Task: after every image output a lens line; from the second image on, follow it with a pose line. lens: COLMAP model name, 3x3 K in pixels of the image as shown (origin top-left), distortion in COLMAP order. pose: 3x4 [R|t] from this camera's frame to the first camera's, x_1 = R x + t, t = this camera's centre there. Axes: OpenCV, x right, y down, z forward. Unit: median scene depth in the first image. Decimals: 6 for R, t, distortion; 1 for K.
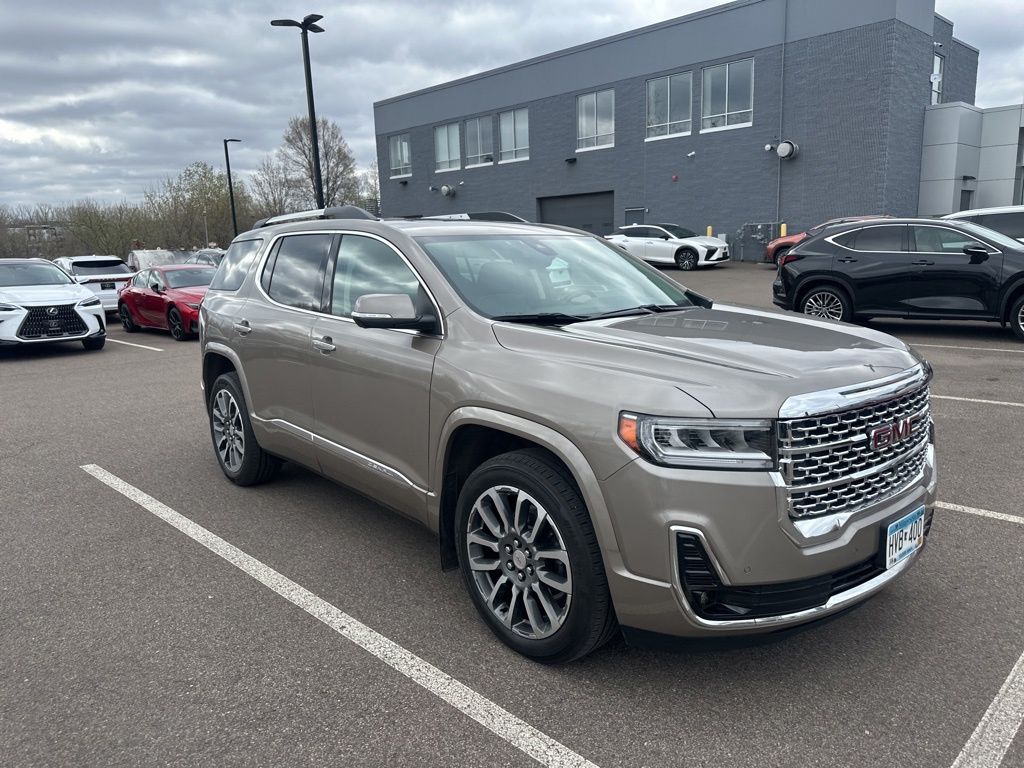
lens RADIAL K [[724.1, 0, 510.9], [0, 724.1, 376.2], [0, 0, 1]] dist [0.043019, -0.052516]
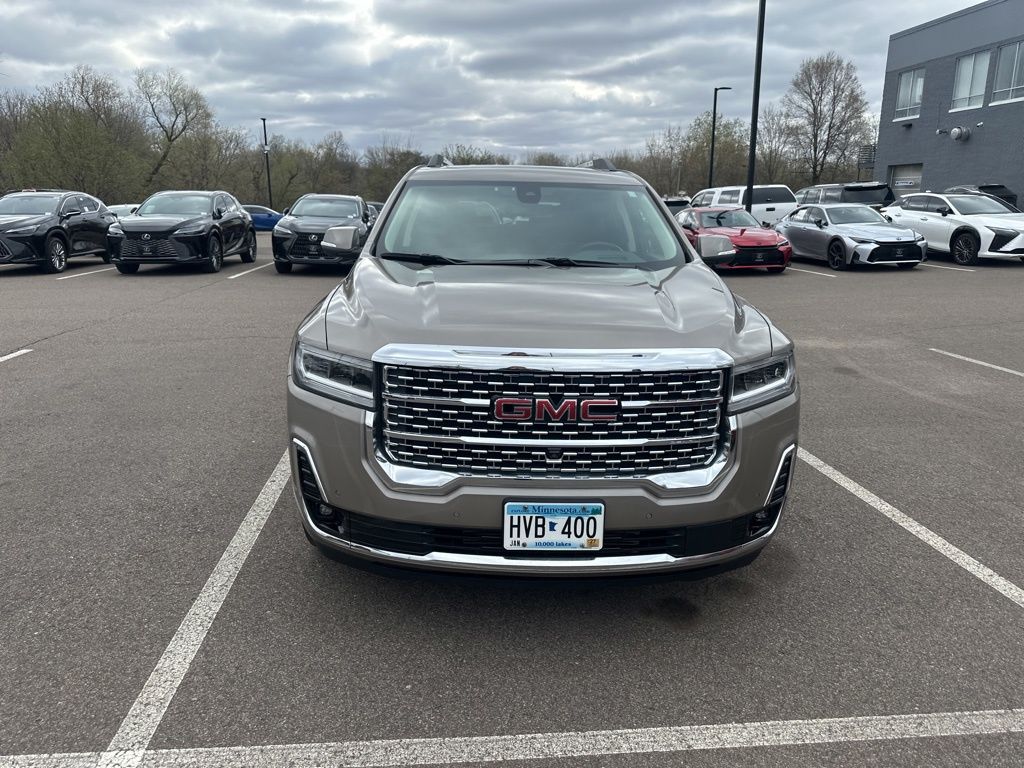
lens RADIAL K [[731.1, 0, 514.8], [0, 731.1, 364.7], [0, 0, 1]] dist [0.052254, -0.060356]
pose [[0.781367, 0.170603, -0.600299, 0.542731], [-0.141346, 0.985291, 0.096037, -0.031559], [0.607854, 0.009810, 0.793988, 0.132283]]
